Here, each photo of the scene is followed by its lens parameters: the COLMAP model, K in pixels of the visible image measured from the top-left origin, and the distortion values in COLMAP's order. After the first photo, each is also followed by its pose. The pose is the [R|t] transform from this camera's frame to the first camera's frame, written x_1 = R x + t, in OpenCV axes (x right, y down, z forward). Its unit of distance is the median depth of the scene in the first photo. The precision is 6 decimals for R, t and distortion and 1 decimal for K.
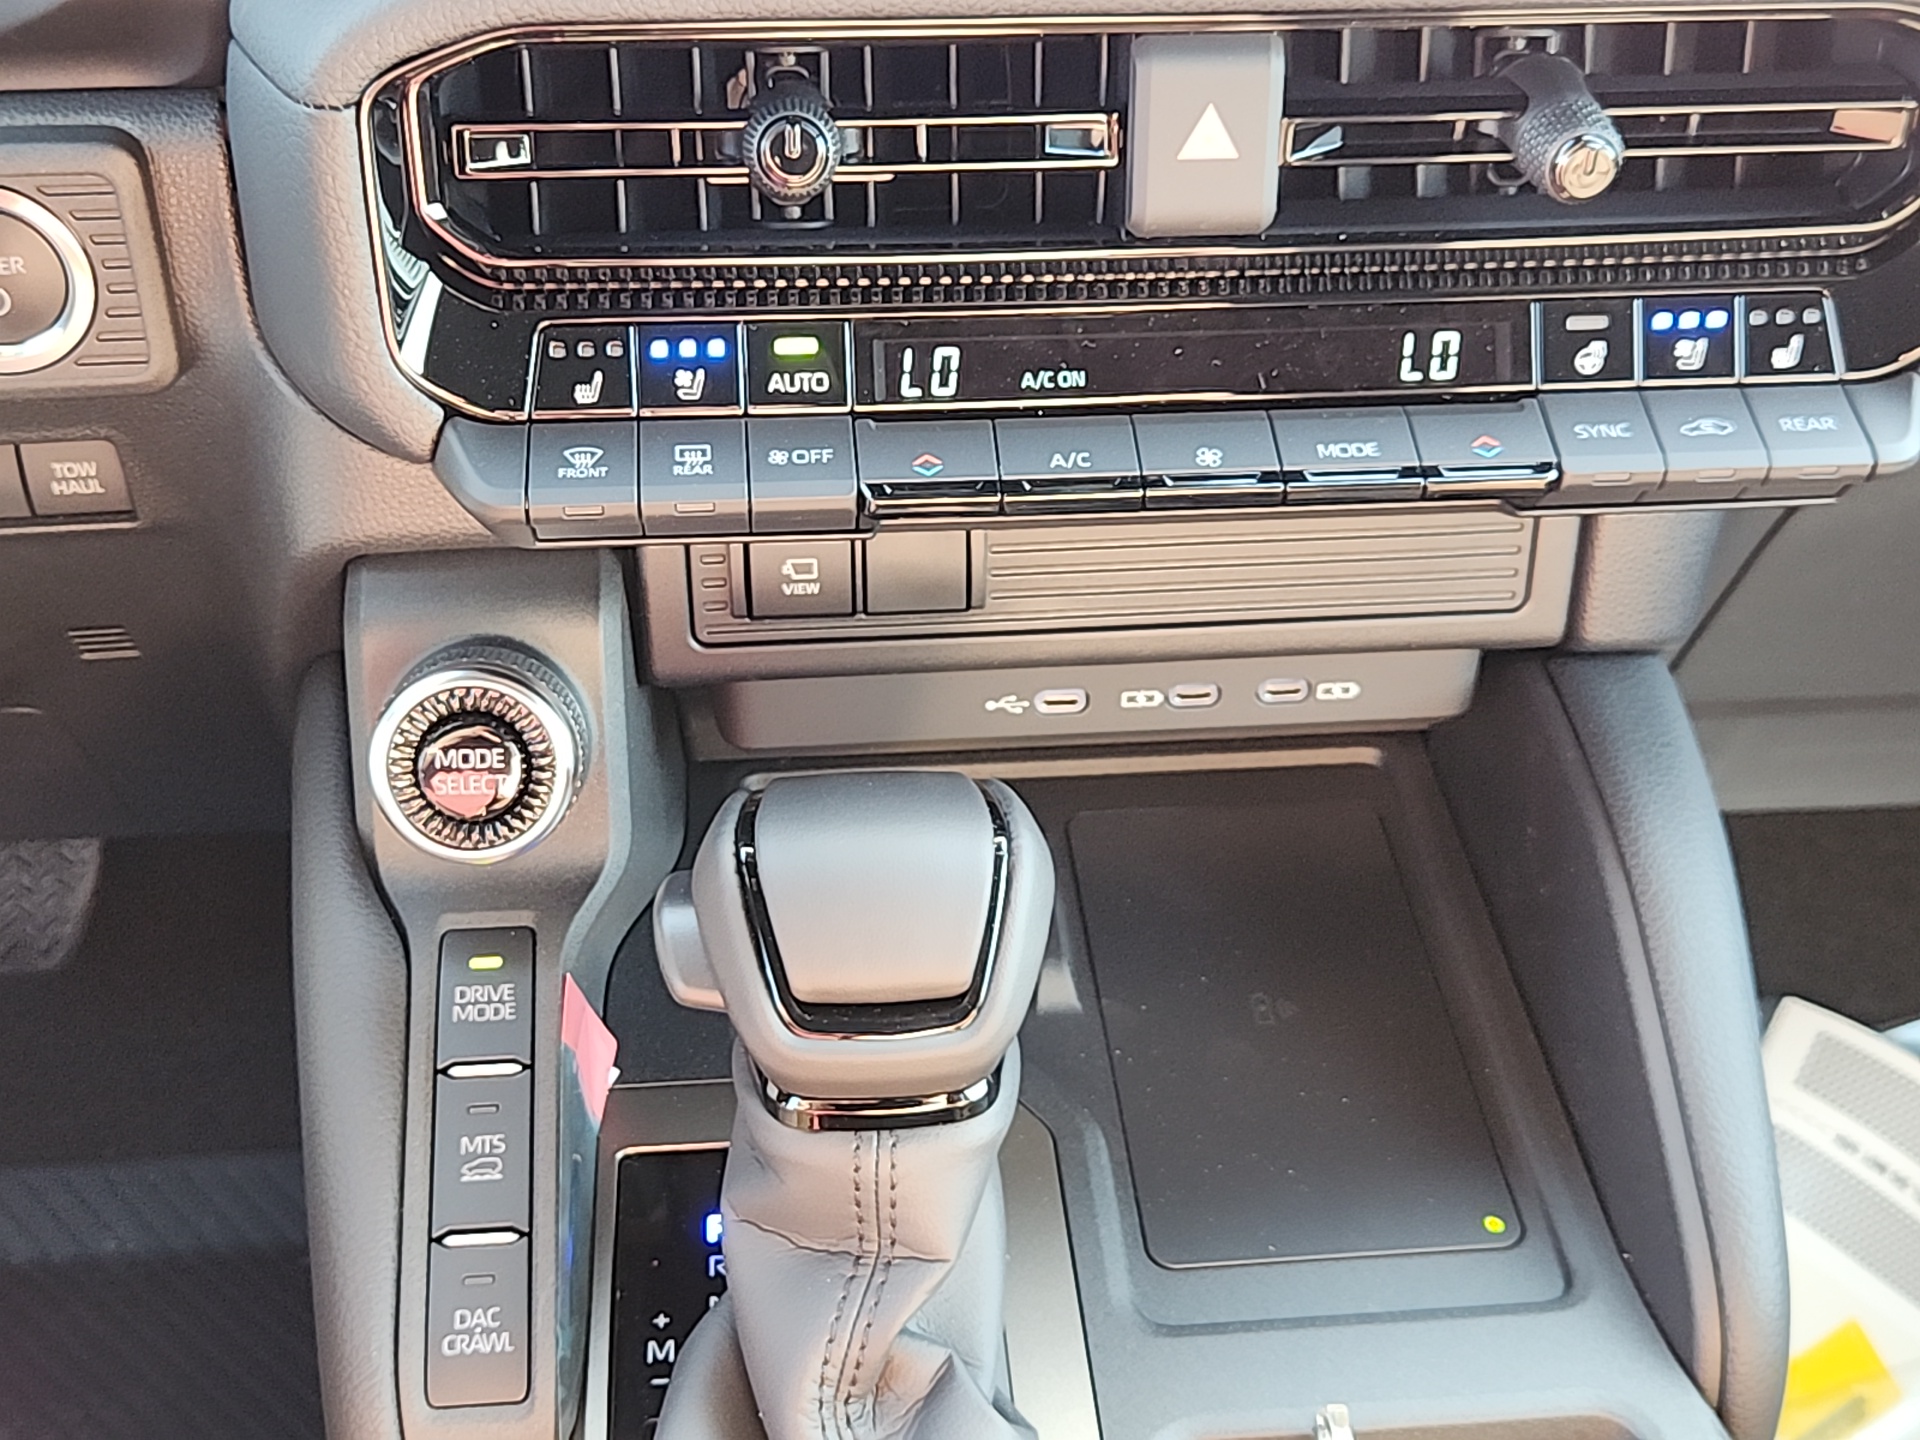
lens RADIAL K [[2502.4, 0, 950.6], [0, 2502.4, 732.7], [0, 0, 1]] dist [0.084324, -0.024373]
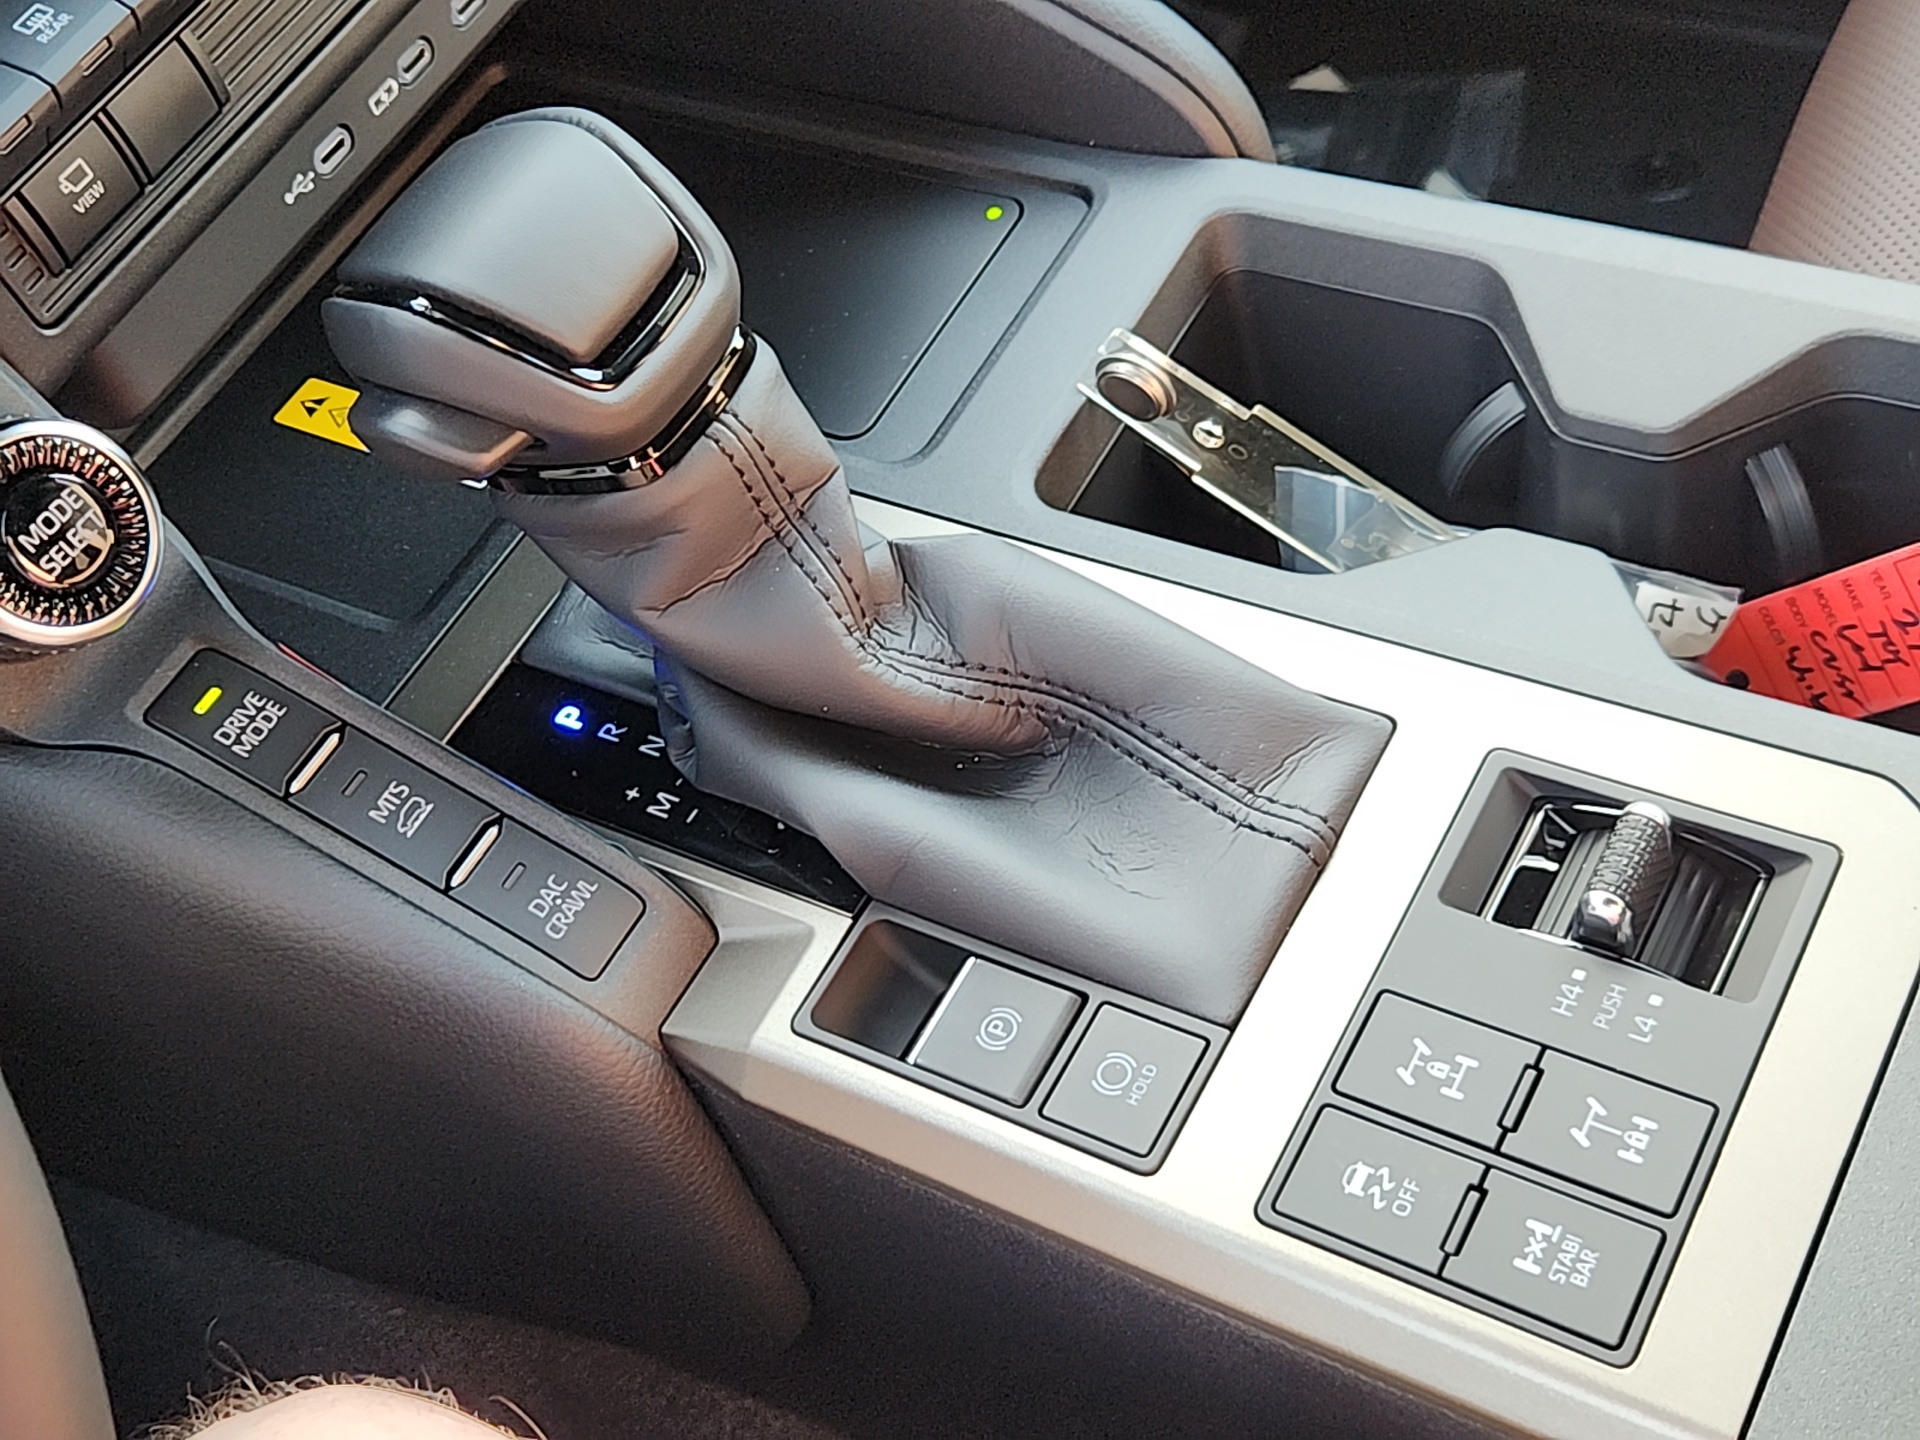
lens RADIAL K [[2502.4, 0, 950.6], [0, 2502.4, 732.7], [0, 0, 1]] dist [0.084324, -0.024373]
pose [[0.554995, -0.728129, 0.402255, -0.449341], [0.665711, 0.678729, 0.310090, -0.004281], [-0.498807, 0.095688, 0.861415, 0.095608]]
